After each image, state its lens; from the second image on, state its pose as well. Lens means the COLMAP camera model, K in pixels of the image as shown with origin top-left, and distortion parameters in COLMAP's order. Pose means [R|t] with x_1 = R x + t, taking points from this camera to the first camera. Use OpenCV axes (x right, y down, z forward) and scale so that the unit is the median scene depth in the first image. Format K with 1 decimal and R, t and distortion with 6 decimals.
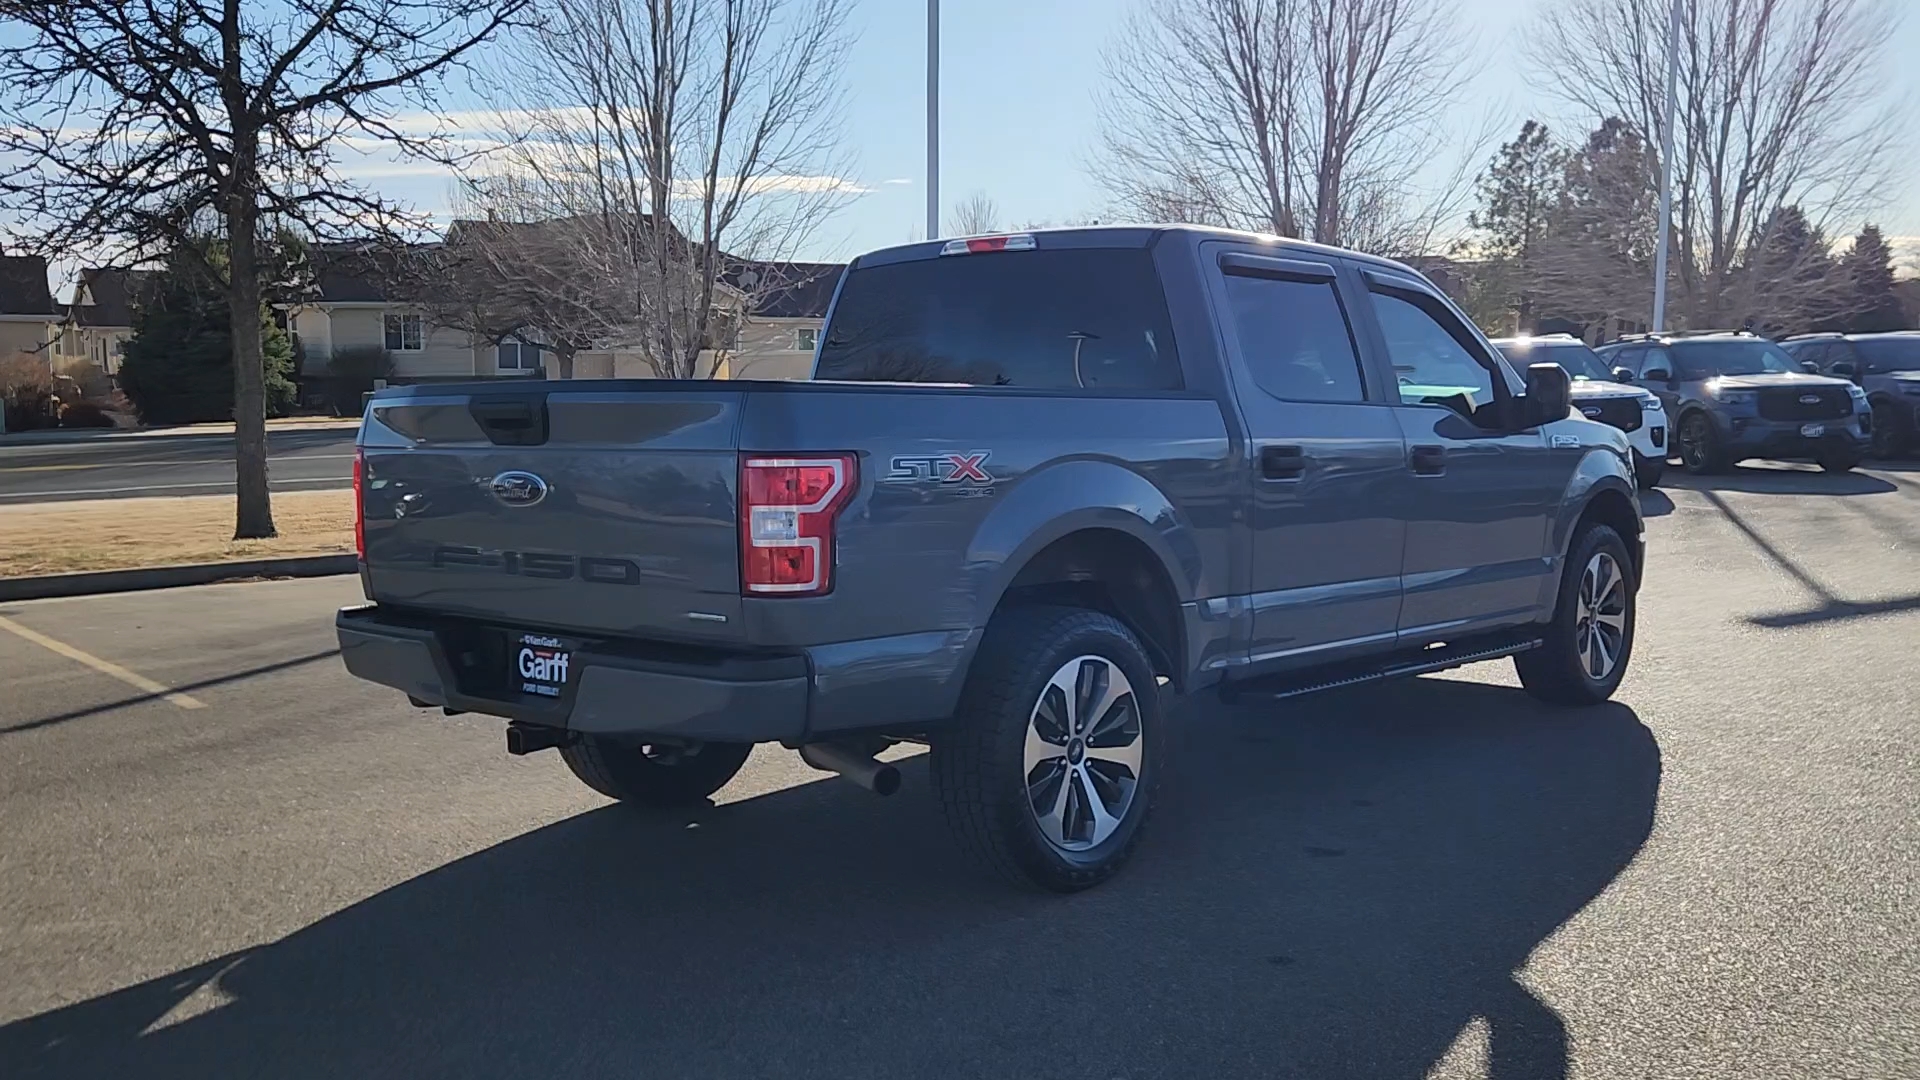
lens RADIAL K [[1803.8, 0, 950.1], [0, 1803.8, 536.3], [0, 0, 1]] dist [0.031597, 0.000000]
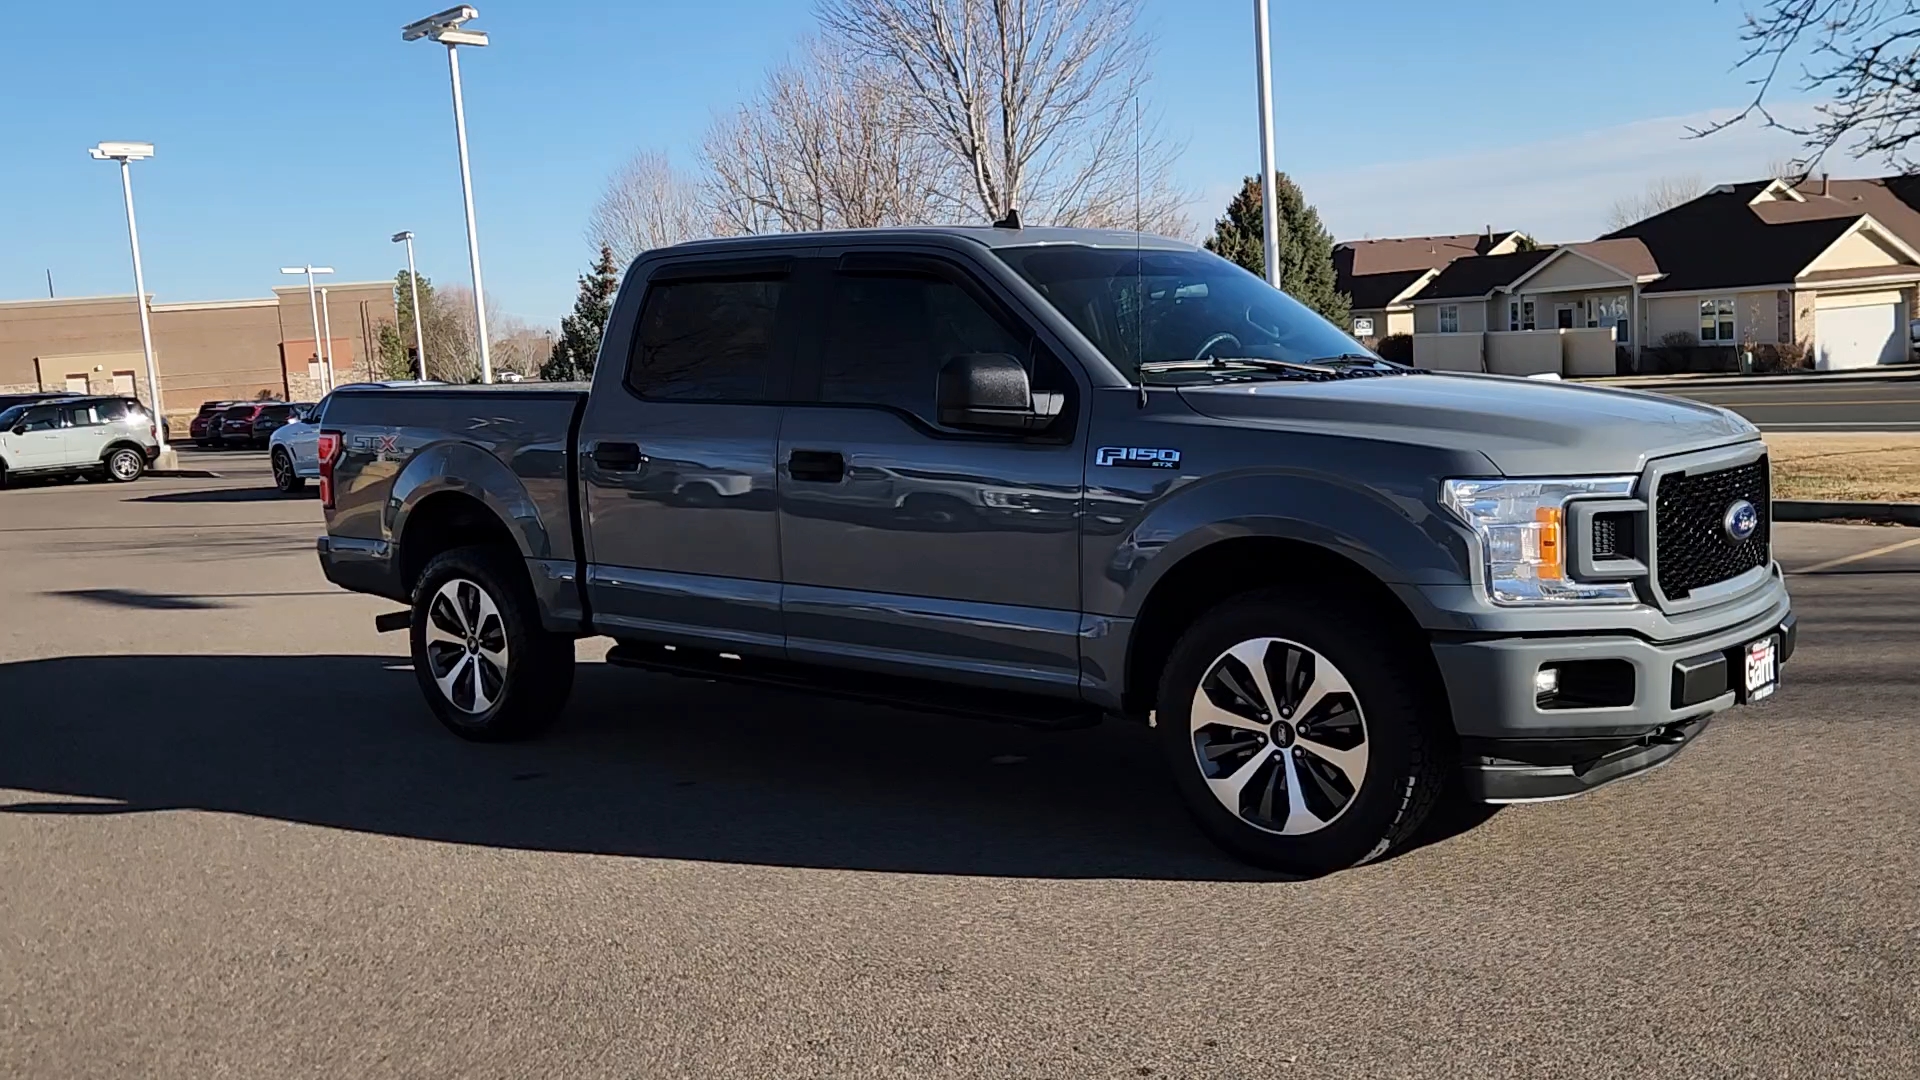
lens RADIAL K [[1803.8, 0, 945.0], [0, 1803.8, 556.7], [0, 0, 1]] dist [0.031597, 0.000000]
pose [[0.027774, 0.117712, -0.992659, 0.958233], [-0.041416, 0.992325, 0.116513, -0.085792], [0.998756, 0.037876, 0.032436, 0.845447]]
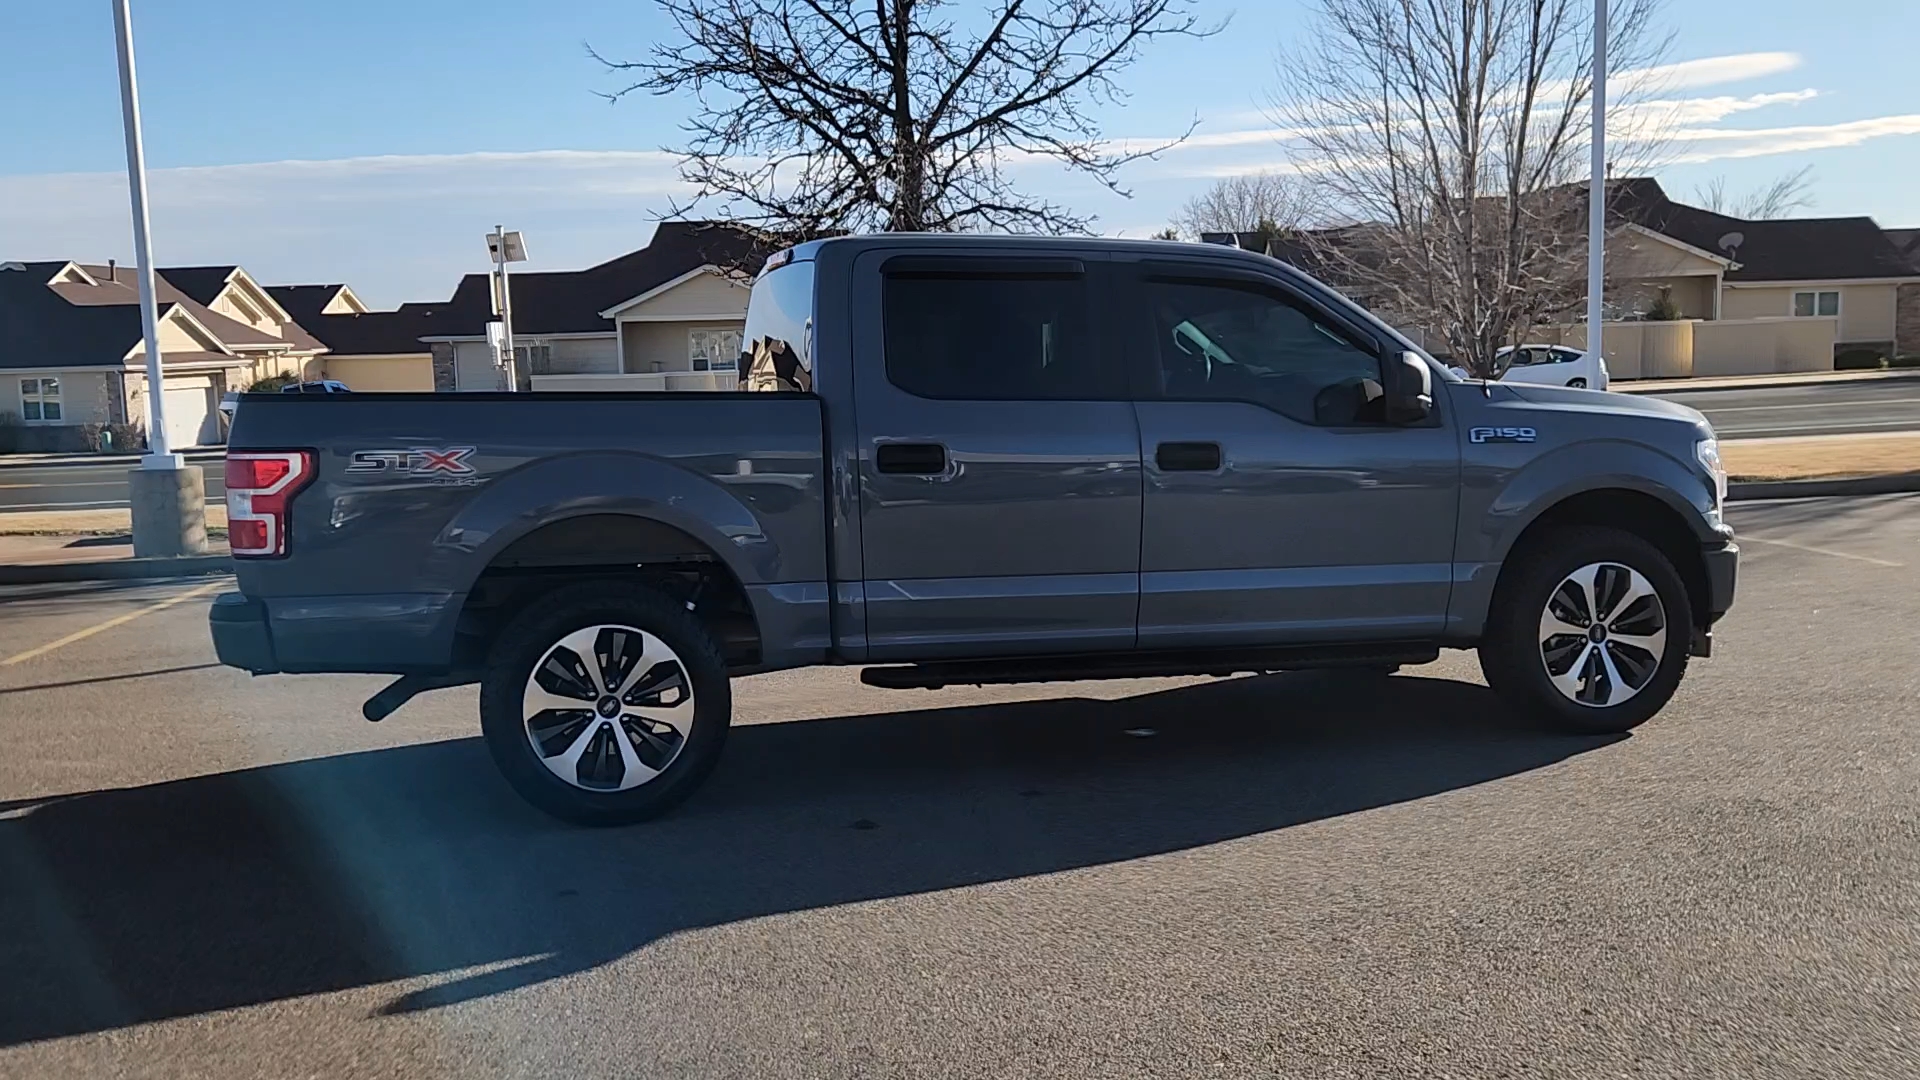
lens RADIAL K [[1803.8, 0, 946.1], [0, 1803.8, 542.1], [0, 0, 1]] dist [0.031597, 0.000000]
pose [[0.833407, 0.035919, -0.551491, 0.563790], [-0.027007, 0.999340, 0.024274, -0.012916], [0.551999, -0.005336, 0.833828, 0.098451]]
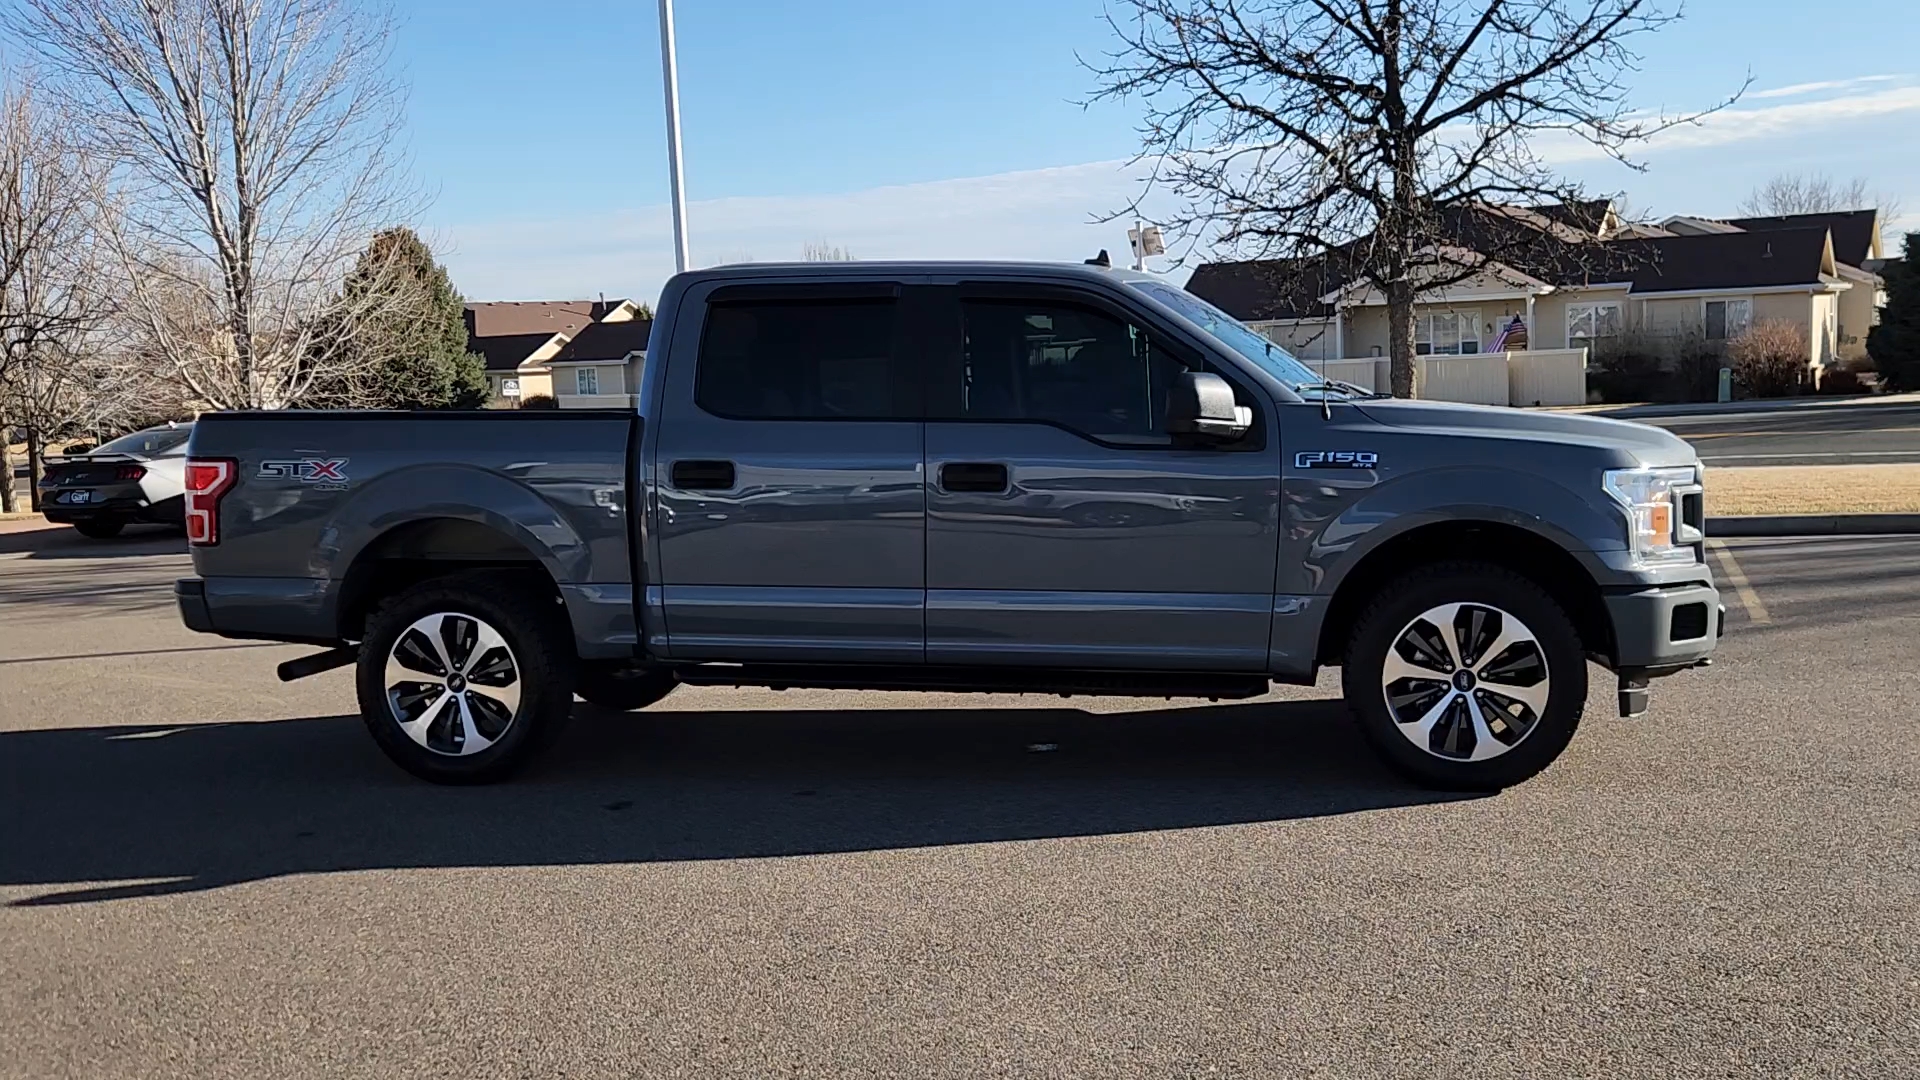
lens RADIAL K [[1803.8, 0, 945.0], [0, 1803.8, 550.5], [0, 0, 1]] dist [0.031597, 0.000000]
pose [[0.510884, 0.071349, -0.856684, 0.896024], [-0.046033, 0.997391, 0.055616, -0.045534], [0.858416, 0.011022, 0.512835, 0.394917]]
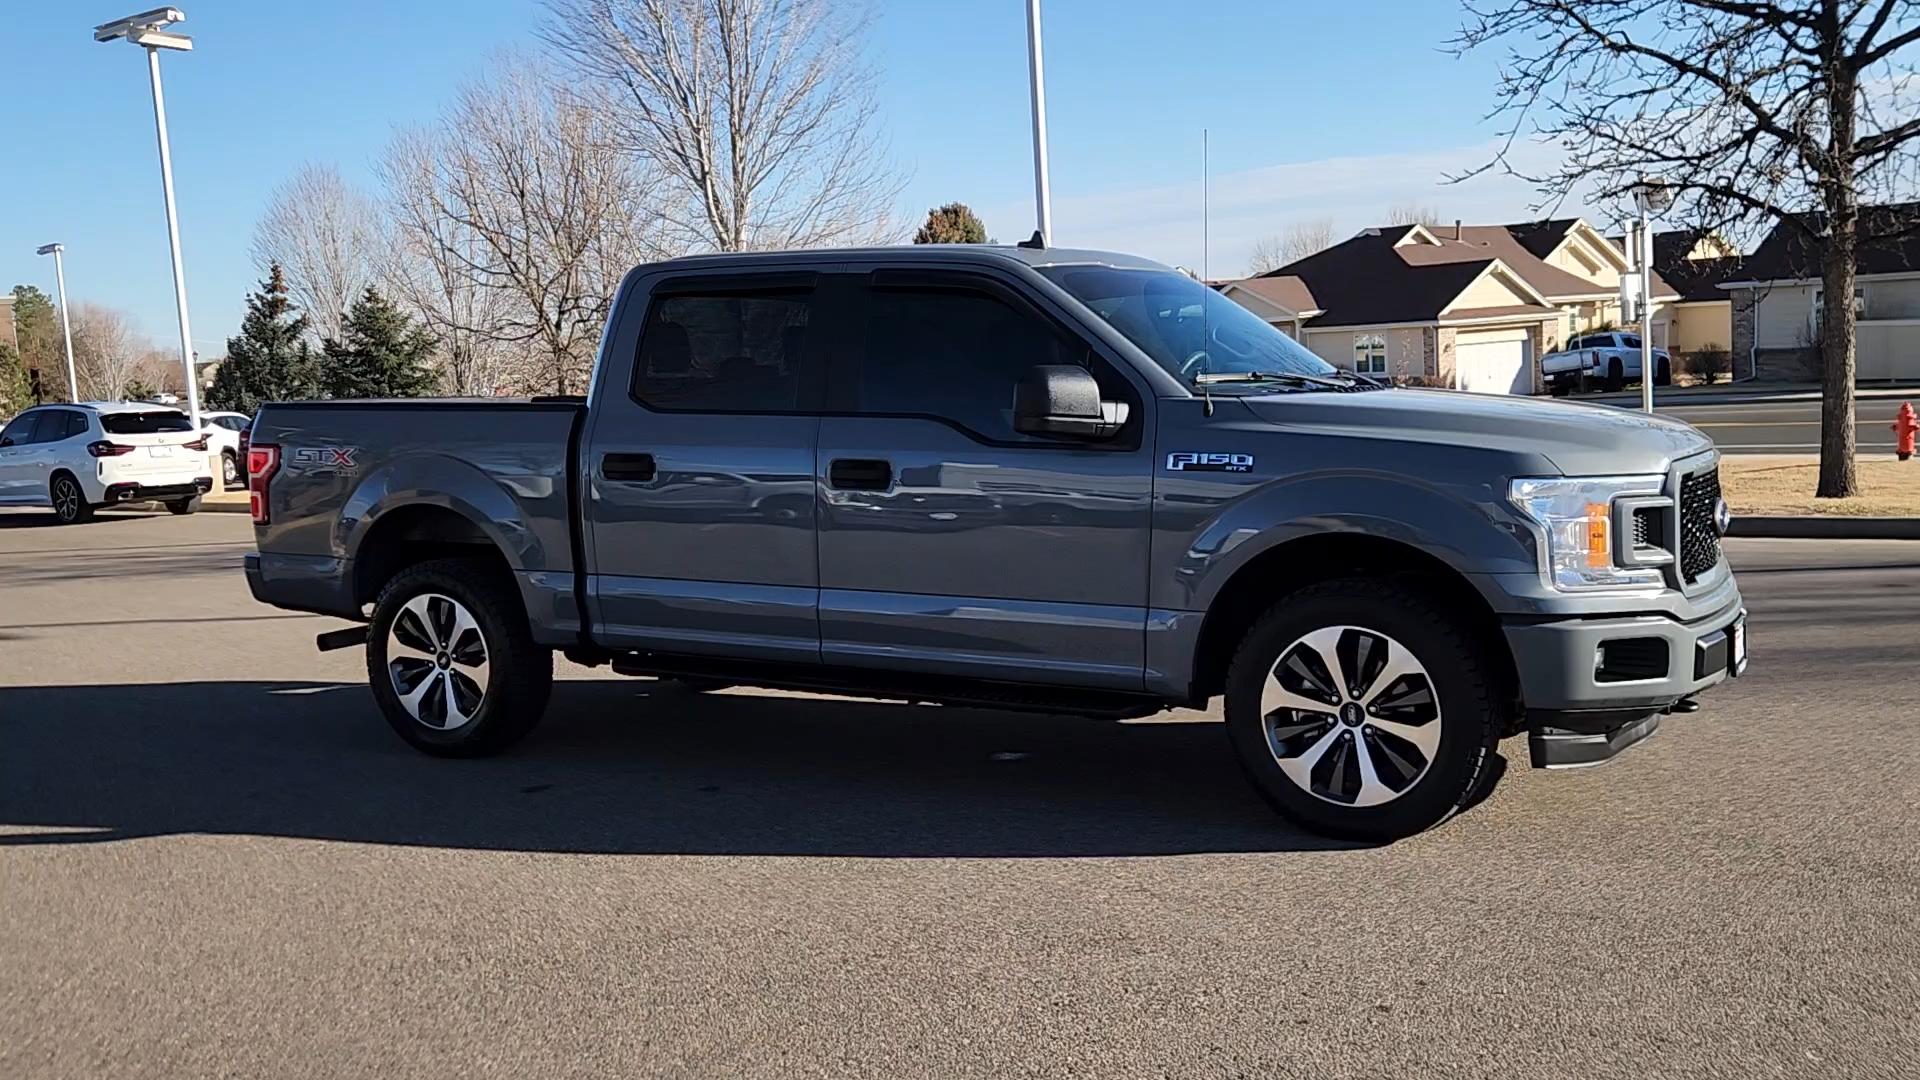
lens RADIAL K [[1803.8, 0, 948.4], [0, 1803.8, 551.8], [0, 0, 1]] dist [0.031597, 0.000000]
pose [[0.213113, 0.098454, -0.972054, 0.973462], [-0.048143, 0.994760, 0.090198, -0.072210], [0.975841, 0.027575, 0.216736, 0.686343]]
